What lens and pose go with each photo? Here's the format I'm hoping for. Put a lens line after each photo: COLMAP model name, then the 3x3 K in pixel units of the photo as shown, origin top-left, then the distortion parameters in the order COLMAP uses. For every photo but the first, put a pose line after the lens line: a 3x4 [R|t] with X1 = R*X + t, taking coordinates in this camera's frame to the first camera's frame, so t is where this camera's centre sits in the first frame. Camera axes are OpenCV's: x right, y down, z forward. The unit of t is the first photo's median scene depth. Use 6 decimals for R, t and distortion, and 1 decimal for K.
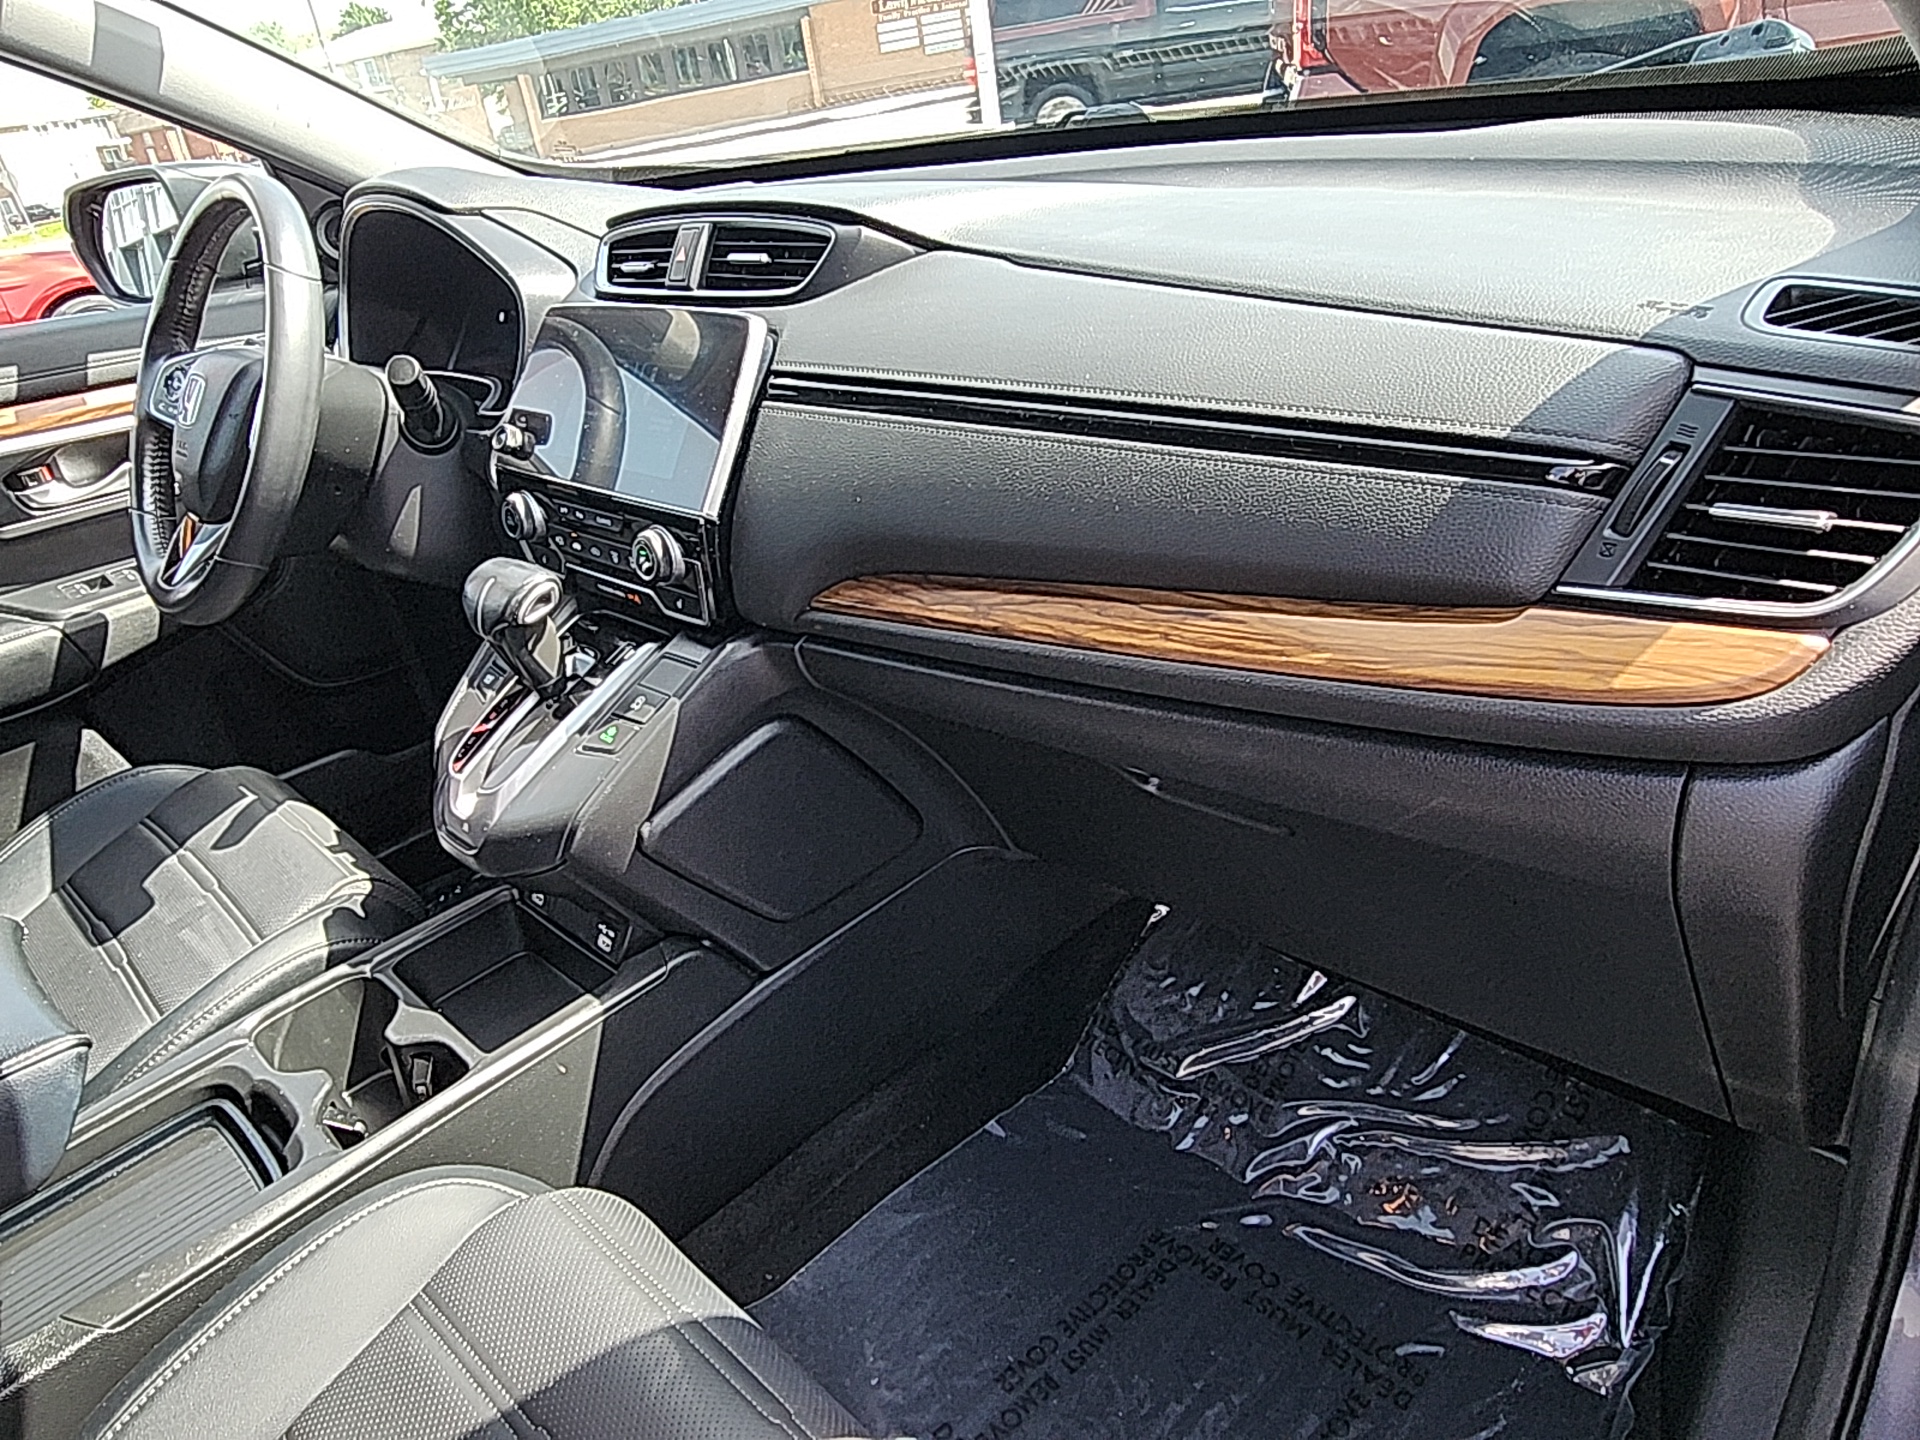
lens RADIAL K [[1268.7, 0, 889.0], [0, 1268.7, 710.9], [0, 0, 1]] dist [0.005914, -0.006505]
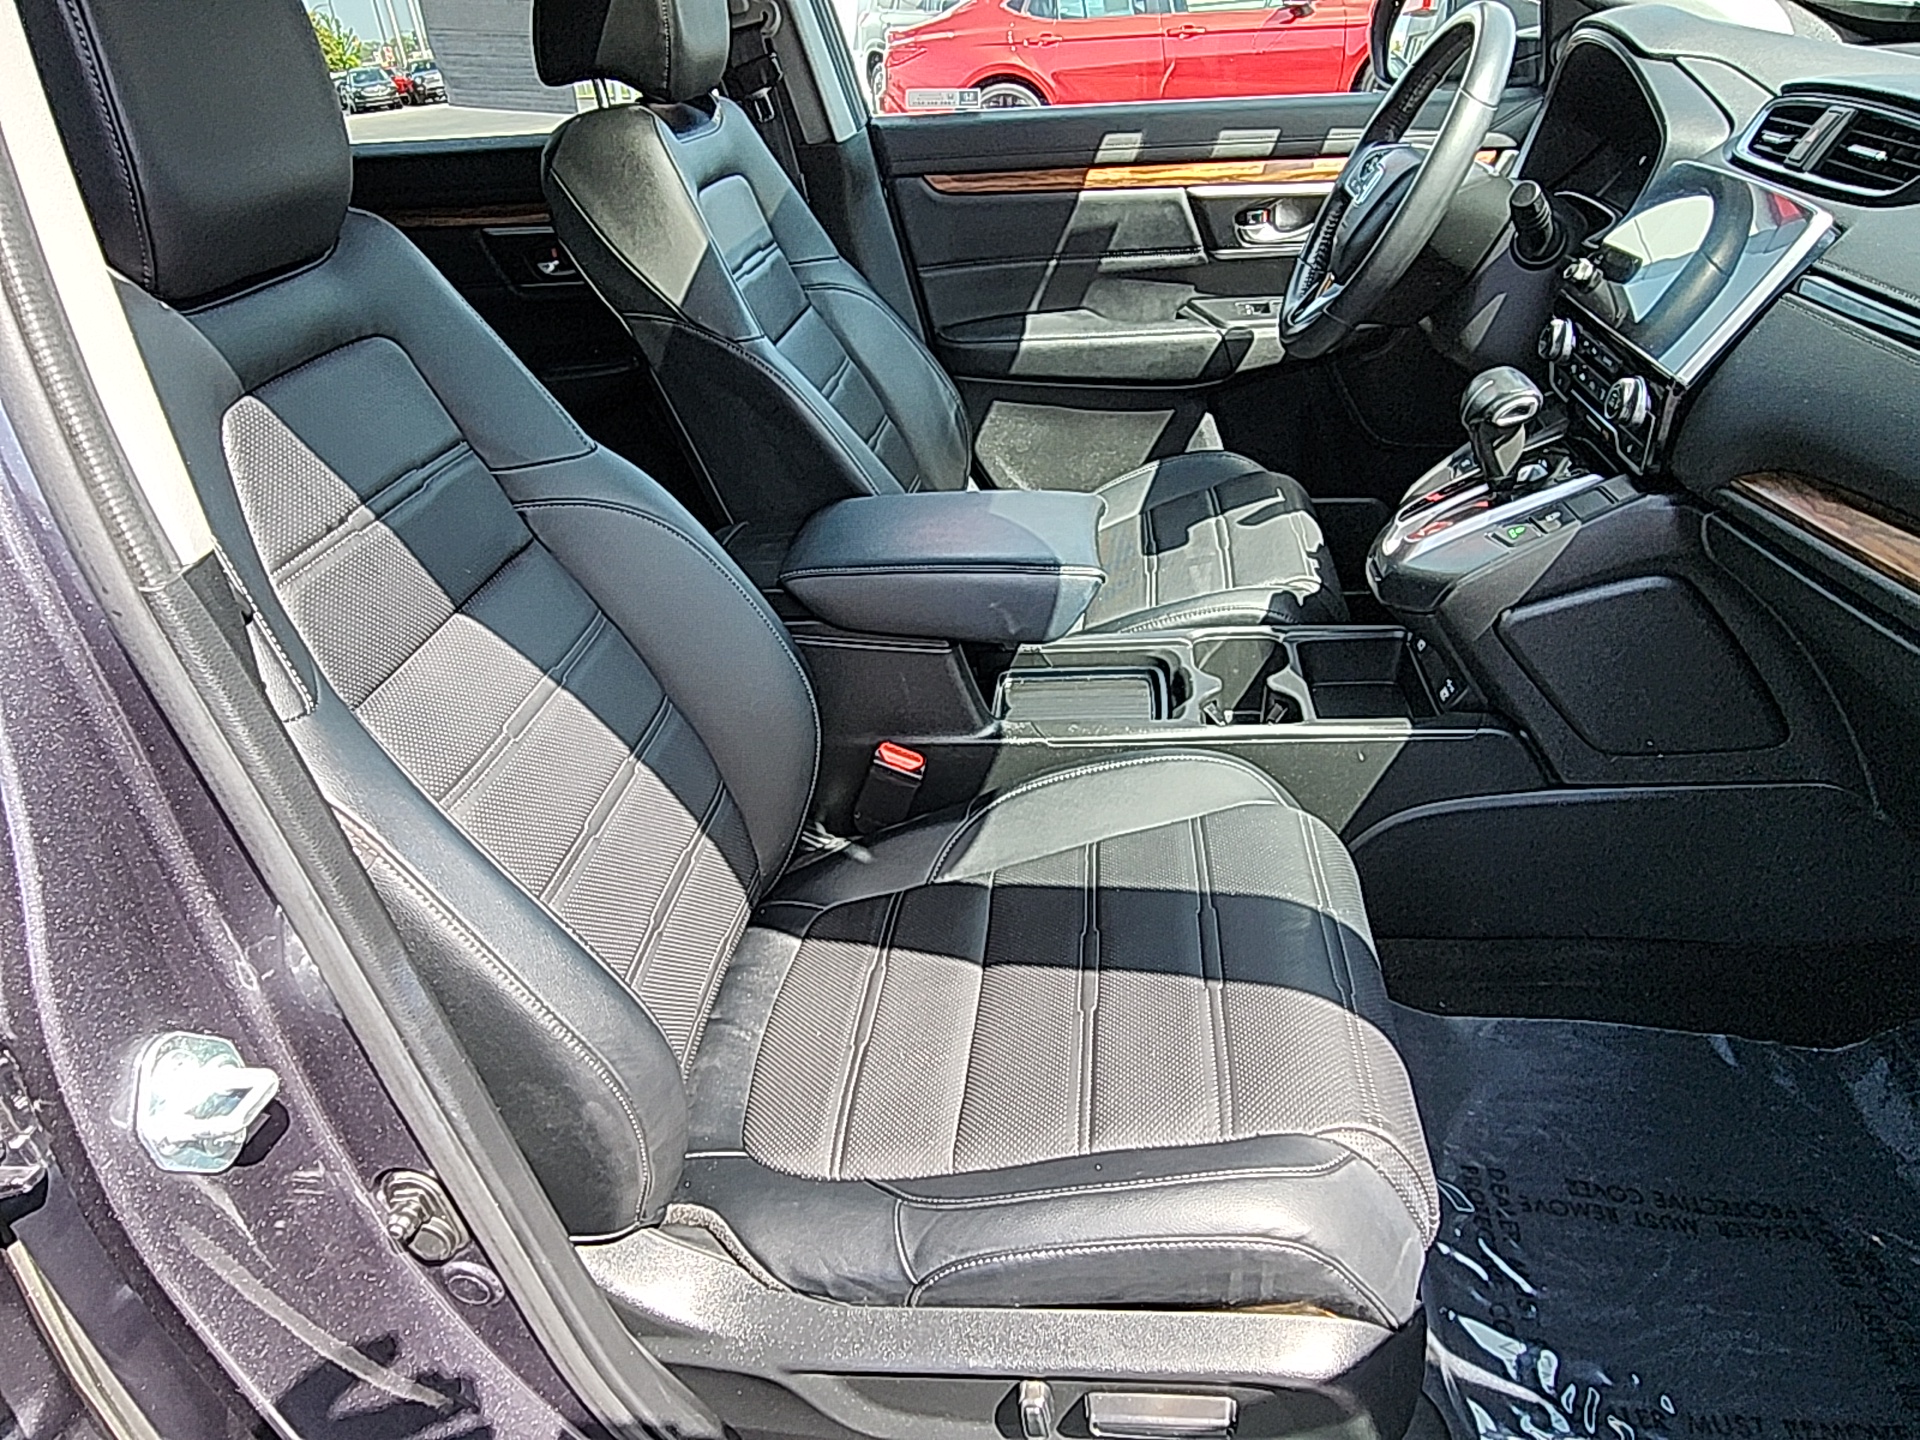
lens RADIAL K [[1268.7, 0, 889.0], [0, 1268.7, 710.9], [0, 0, 1]] dist [0.005914, -0.006505]
pose [[0.614935, 0.453063, -0.645437, 0.244710], [-0.340233, 0.890814, 0.301151, 0.008361], [0.711404, 0.034410, 0.701940, -0.250834]]
